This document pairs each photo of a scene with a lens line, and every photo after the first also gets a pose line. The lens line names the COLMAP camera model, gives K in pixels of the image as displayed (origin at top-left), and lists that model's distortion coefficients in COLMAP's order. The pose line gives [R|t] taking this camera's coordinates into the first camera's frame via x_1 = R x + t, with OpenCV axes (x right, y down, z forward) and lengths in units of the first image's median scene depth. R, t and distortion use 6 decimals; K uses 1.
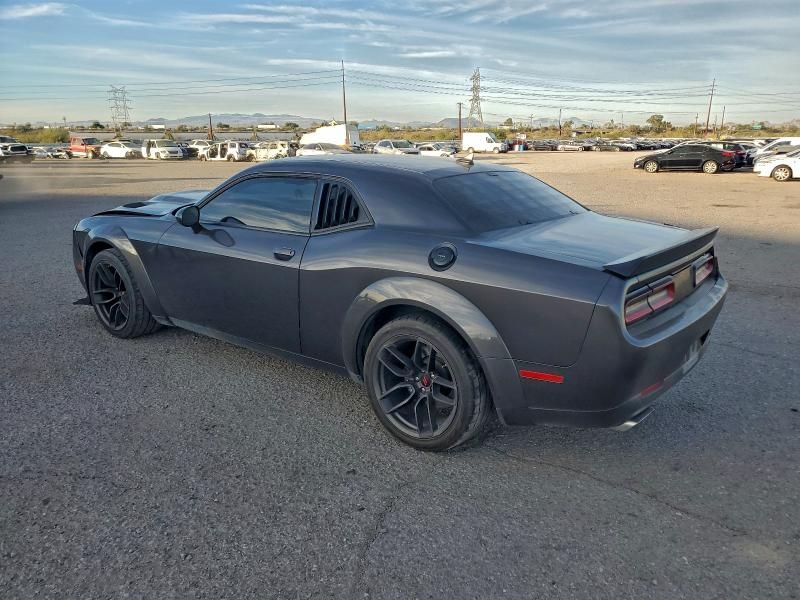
lens RADIAL K [[649.0, 0, 400.0], [0, 649.0, 300.0], [0, 0, 1]] dist [0.001719, 0.005878]
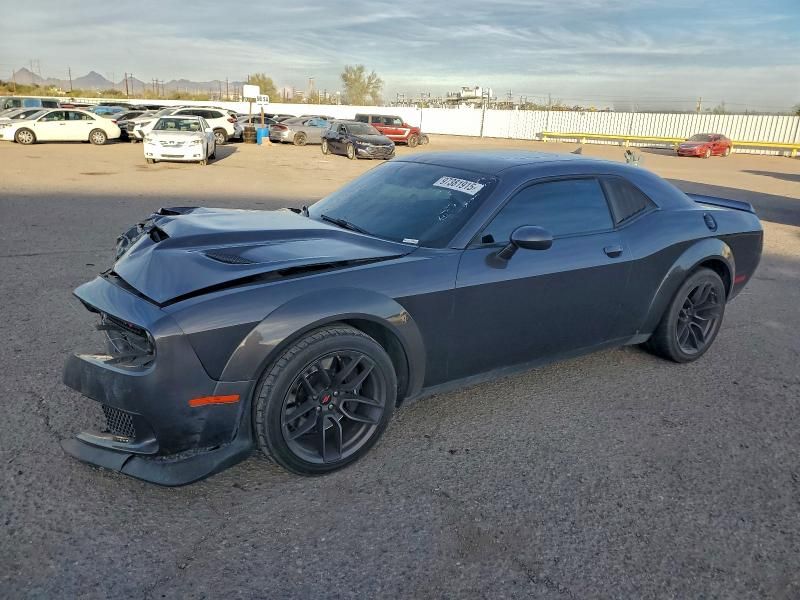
lens RADIAL K [[649.0, 0, 400.0], [0, 649.0, 300.0], [0, 0, 1]] dist [0.001719, 0.005878]
pose [[0.296981, -0.263819, 0.917716, -0.236852], [0.203103, 0.956537, 0.209253, -0.053401], [-0.933034, 0.124246, 0.337656, 0.183156]]
